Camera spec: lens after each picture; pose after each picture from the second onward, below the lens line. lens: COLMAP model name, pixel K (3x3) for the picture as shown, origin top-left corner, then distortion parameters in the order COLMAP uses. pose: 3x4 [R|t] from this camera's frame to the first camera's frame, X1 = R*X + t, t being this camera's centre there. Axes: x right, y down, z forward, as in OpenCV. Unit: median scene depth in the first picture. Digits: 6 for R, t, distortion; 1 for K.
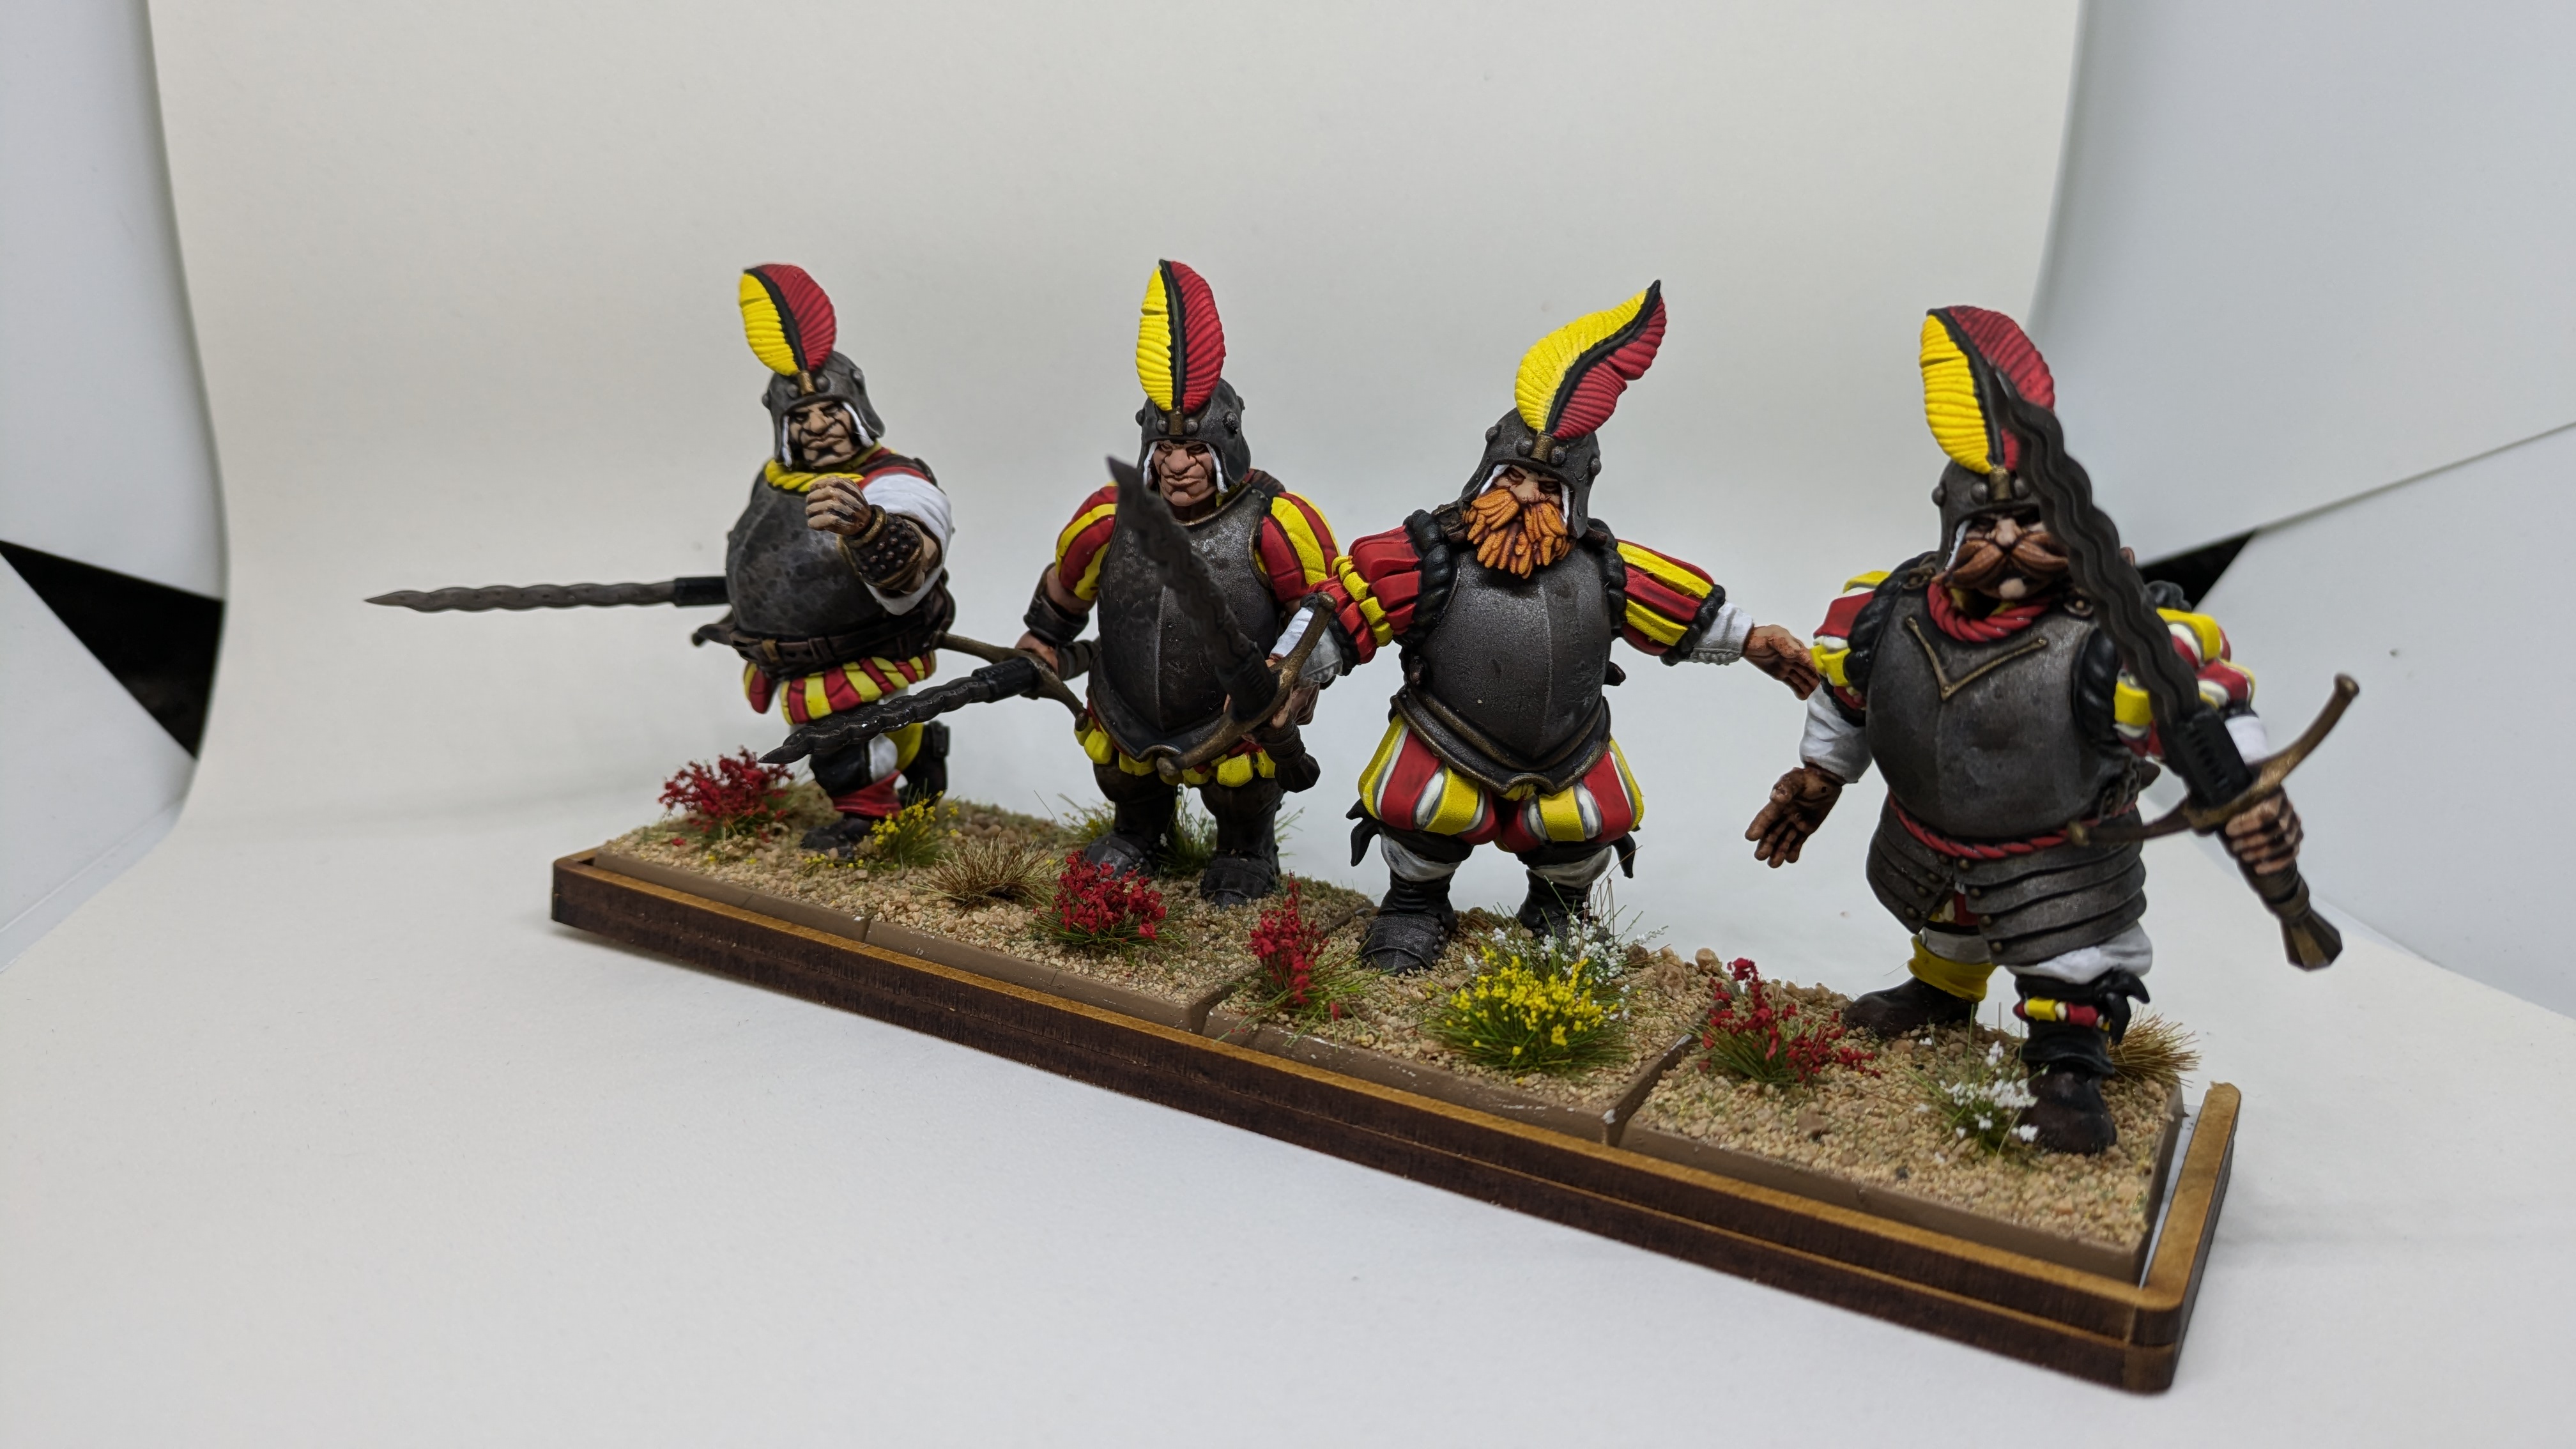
lens RADIAL K [[1930.0, 0, 1288.0], [0, 1930.0, 724.5], [0, 0, 1]] dist [0.053533, -0.093546]
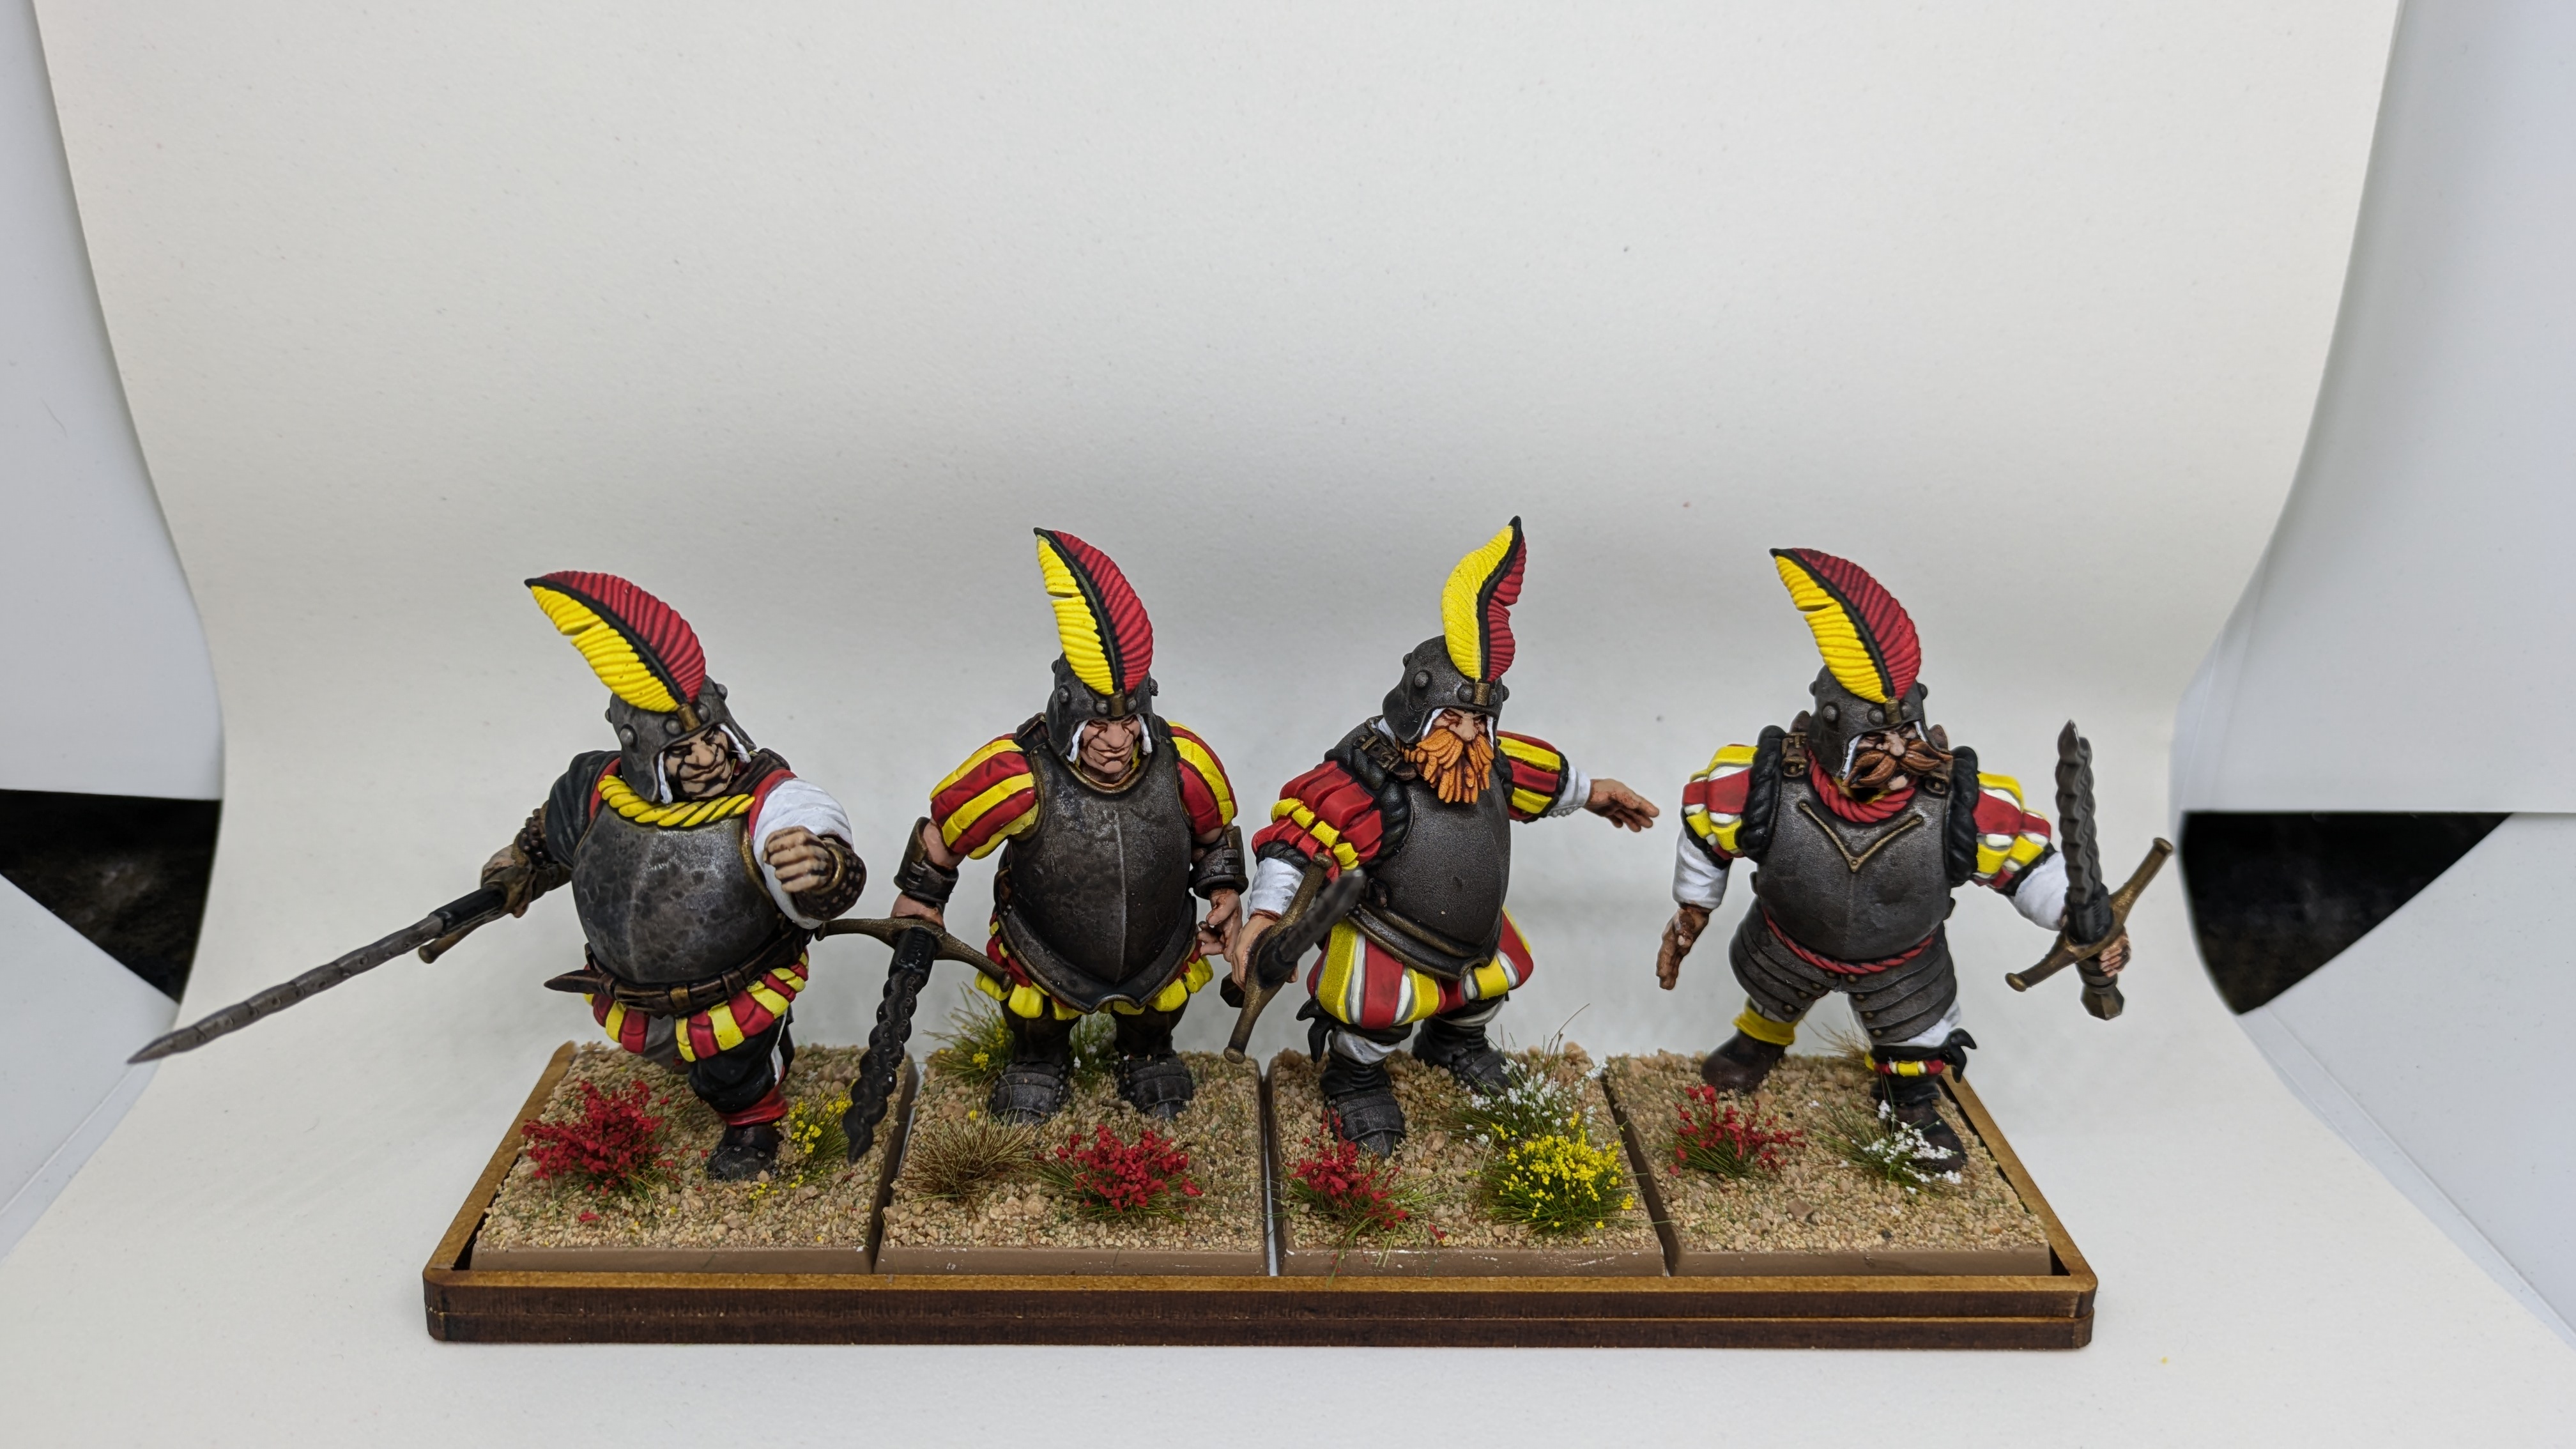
lens RADIAL K [[1930.0, 0, 1288.0], [0, 1930.0, 724.5], [0, 0, 1]] dist [0.053533, -0.093546]
pose [[0.851020, -0.203423, 0.484131, -0.500802], [0.131103, 0.975032, 0.179234, -0.332512], [-0.508504, -0.089061, 0.856441, 0.083791]]
